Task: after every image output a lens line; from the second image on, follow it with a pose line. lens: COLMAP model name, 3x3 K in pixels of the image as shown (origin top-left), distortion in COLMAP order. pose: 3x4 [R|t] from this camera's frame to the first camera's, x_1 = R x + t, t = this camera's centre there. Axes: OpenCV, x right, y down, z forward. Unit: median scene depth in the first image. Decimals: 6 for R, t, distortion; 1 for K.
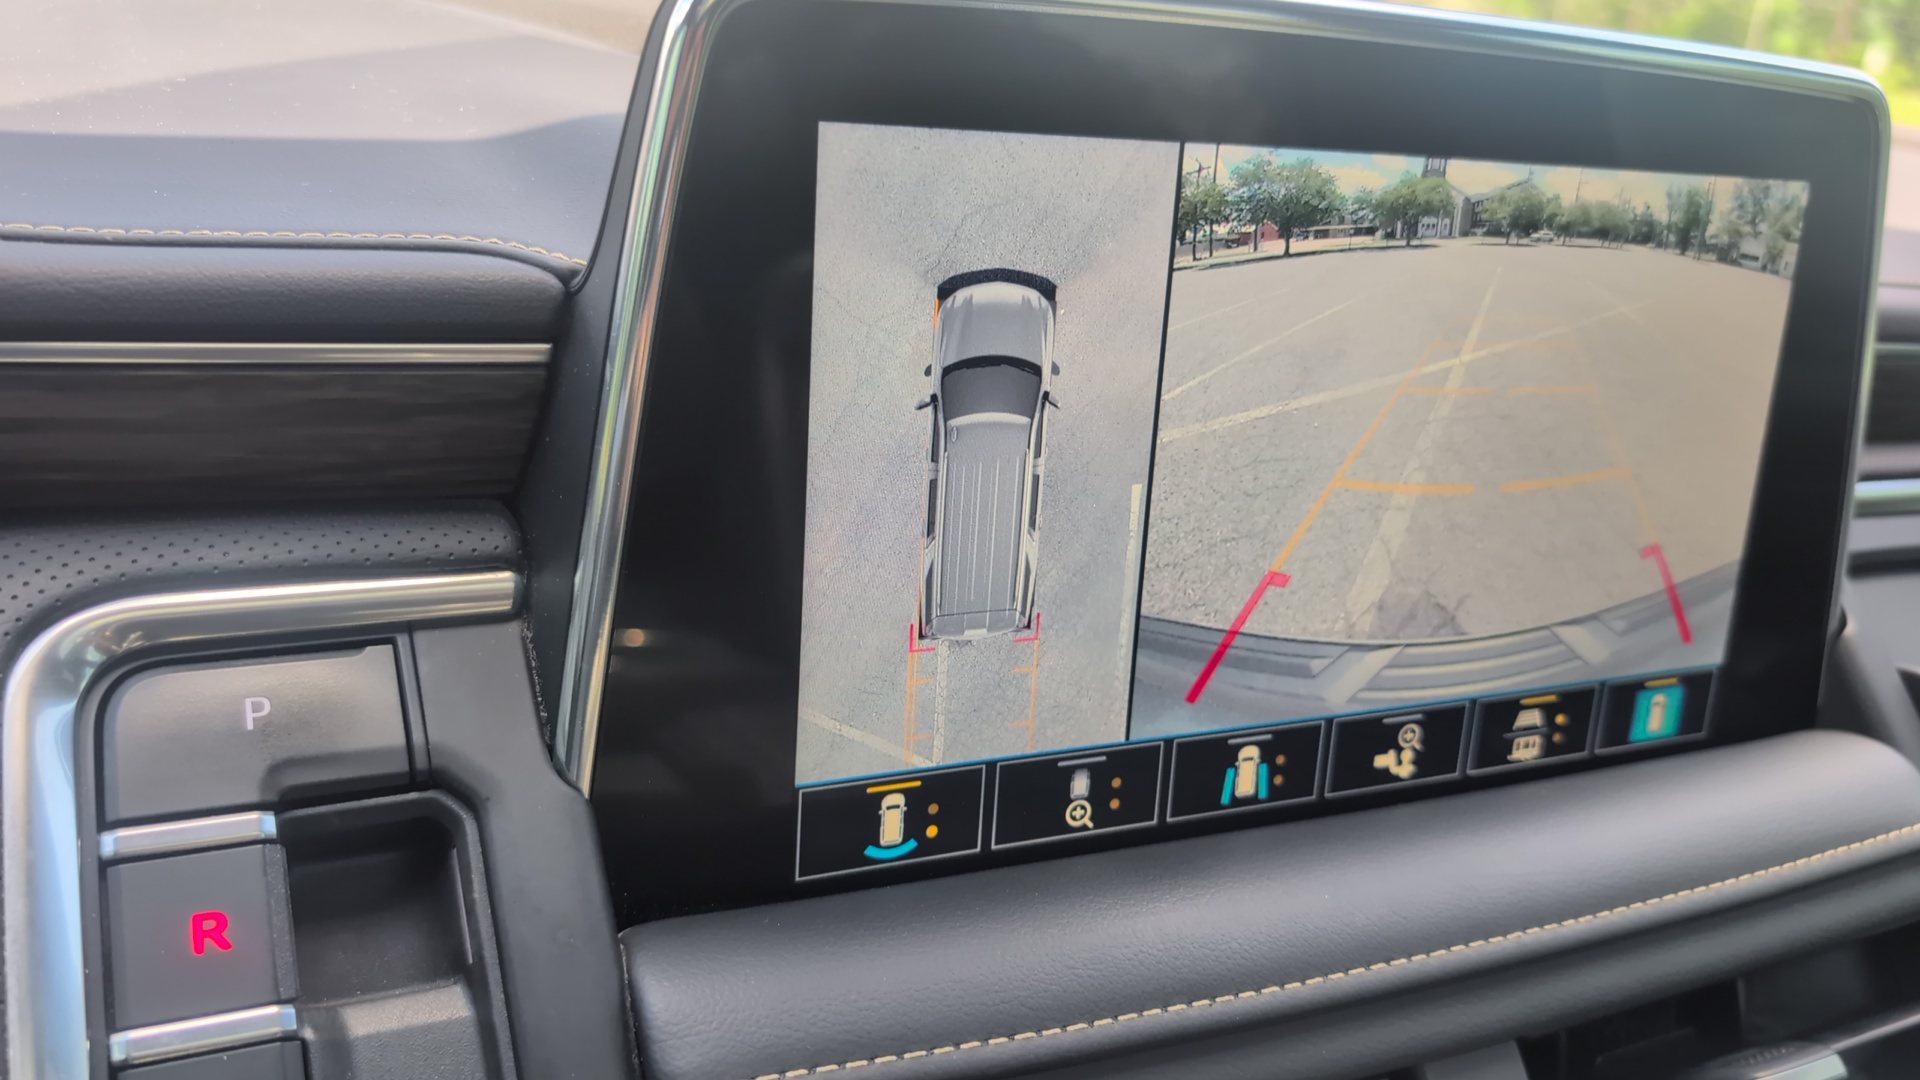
lens RADIAL K [[1589.6, 0, 960.0], [0, 1589.6, 540.0], [0, 0, 1]] dist [-0.006652, -0.006812]
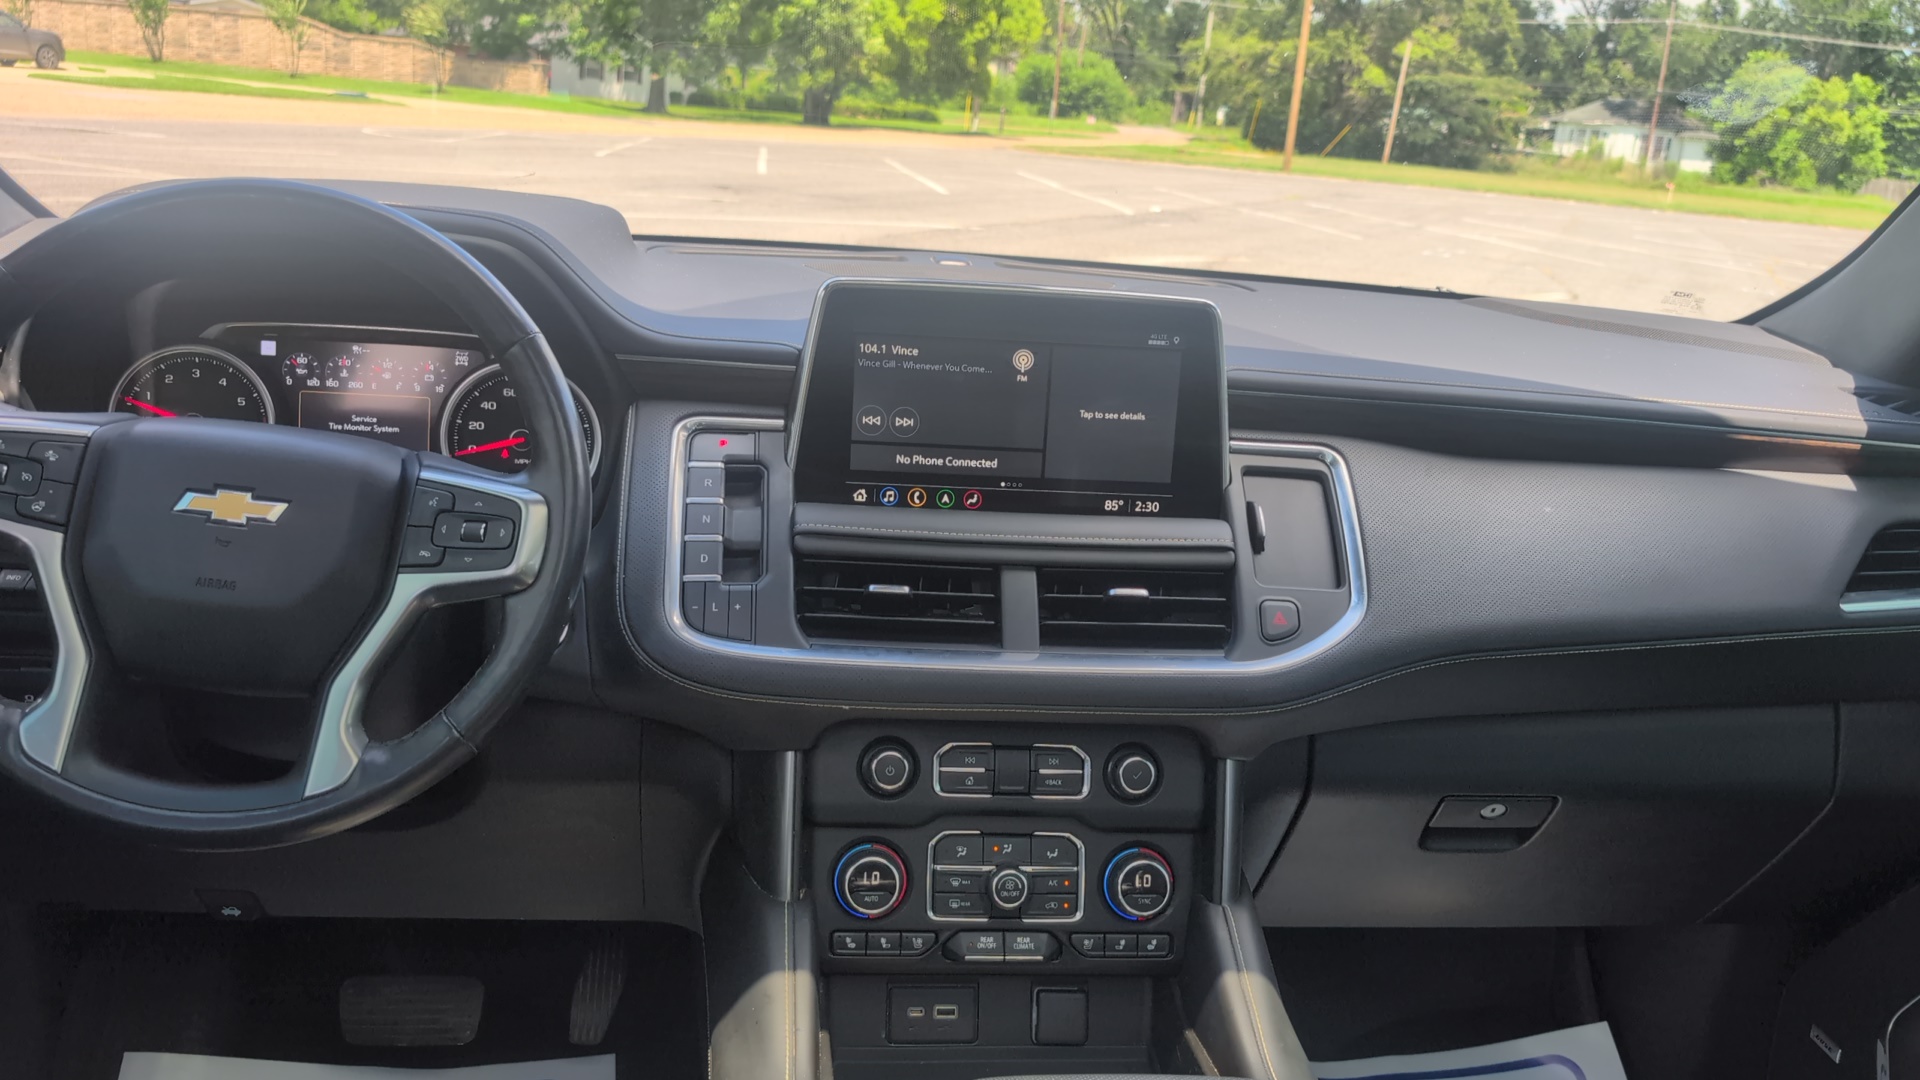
lens RADIAL K [[1574.9, 0, 960.0], [0, 1574.9, 540.0], [0, 0, 1]] dist [0.088663, -0.234780]
pose [[0.957601, 0.052167, -0.283335, 1.440872], [-0.083003, 0.991725, -0.097934, 0.742250], [0.275881, 0.117300, 0.954008, -2.967198]]
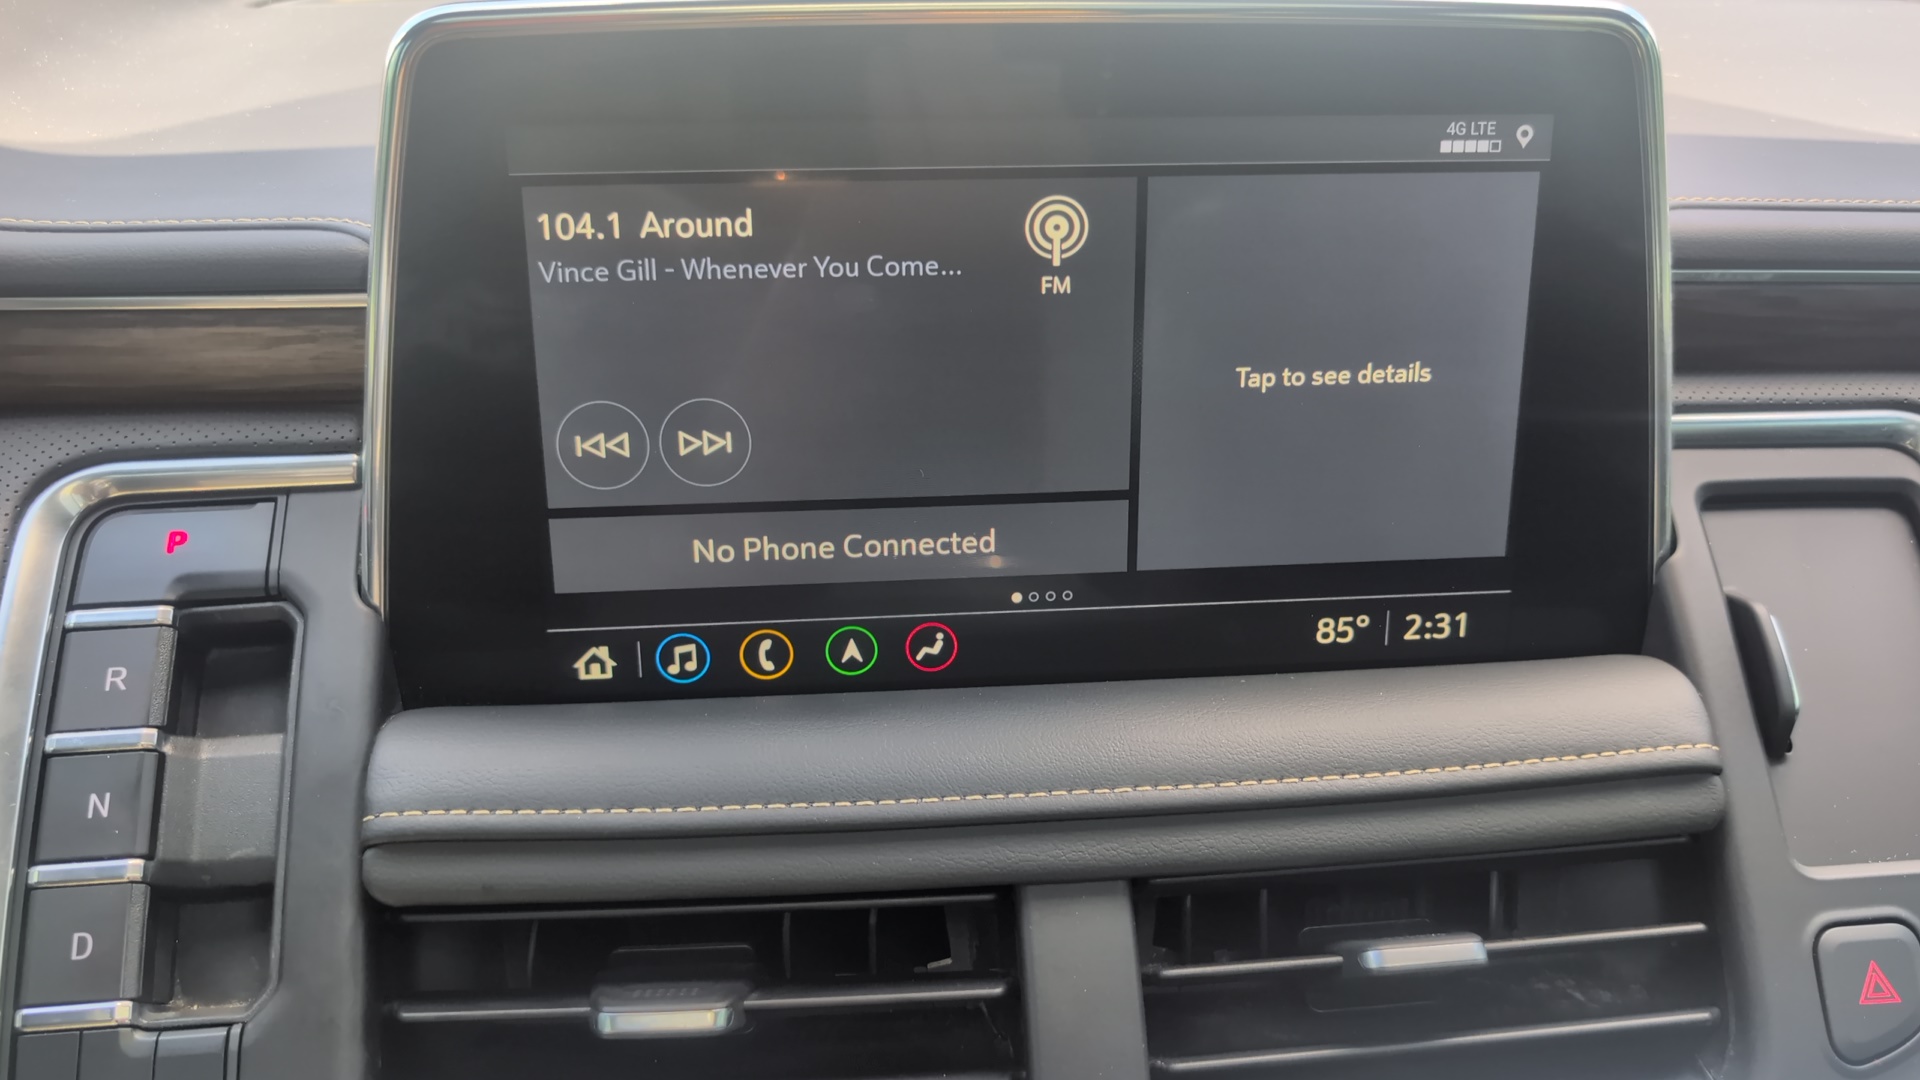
lens RADIAL K [[1532.9, 0, 960.0], [0, 1532.9, 540.0], [0, 0, 1]] dist [0.002392, -0.001755]
pose [[0.942349, 0.041379, -0.332063, 0.725657], [-0.027586, 0.998554, 0.046146, 0.018439], [0.333493, -0.034326, 0.942128, -0.121103]]
